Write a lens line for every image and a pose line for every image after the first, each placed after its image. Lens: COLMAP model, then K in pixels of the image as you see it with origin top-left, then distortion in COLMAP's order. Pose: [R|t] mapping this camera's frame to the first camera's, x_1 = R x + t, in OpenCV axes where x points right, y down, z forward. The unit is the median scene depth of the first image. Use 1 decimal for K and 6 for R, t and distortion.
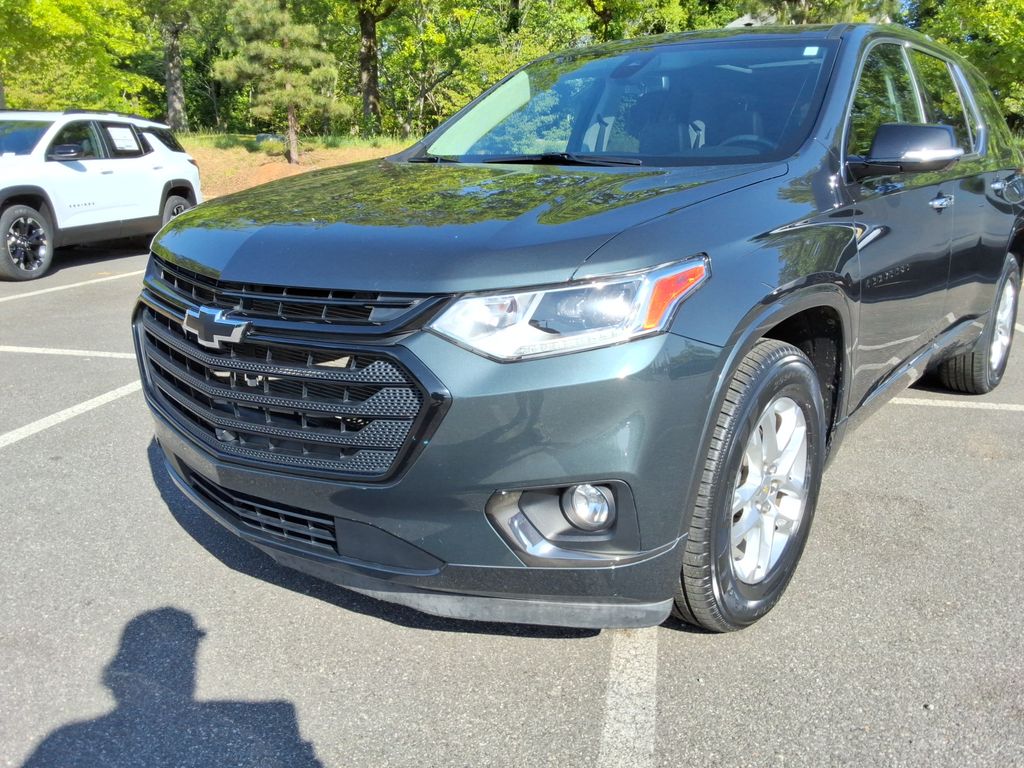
lens RADIAL K [[823.6, 0, 512.5], [0, 823.6, 381.5], [0, 0, 1]] dist [0.079510, -0.127839]
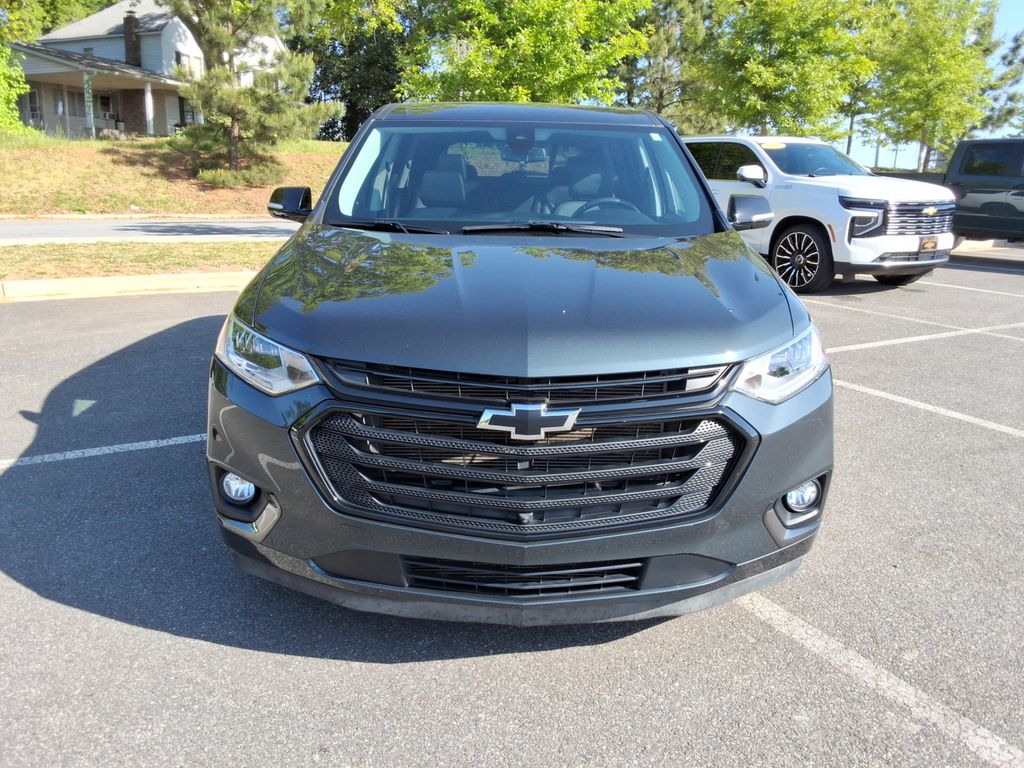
lens RADIAL K [[823.6, 0, 513.1], [0, 823.6, 384.0], [0, 0, 1]] dist [0.079510, -0.127839]
pose [[0.770094, -0.166348, 0.615860, -1.023516], [0.159338, 0.984961, 0.066803, -0.187673], [-0.617711, 0.046686, 0.785018, 0.168406]]
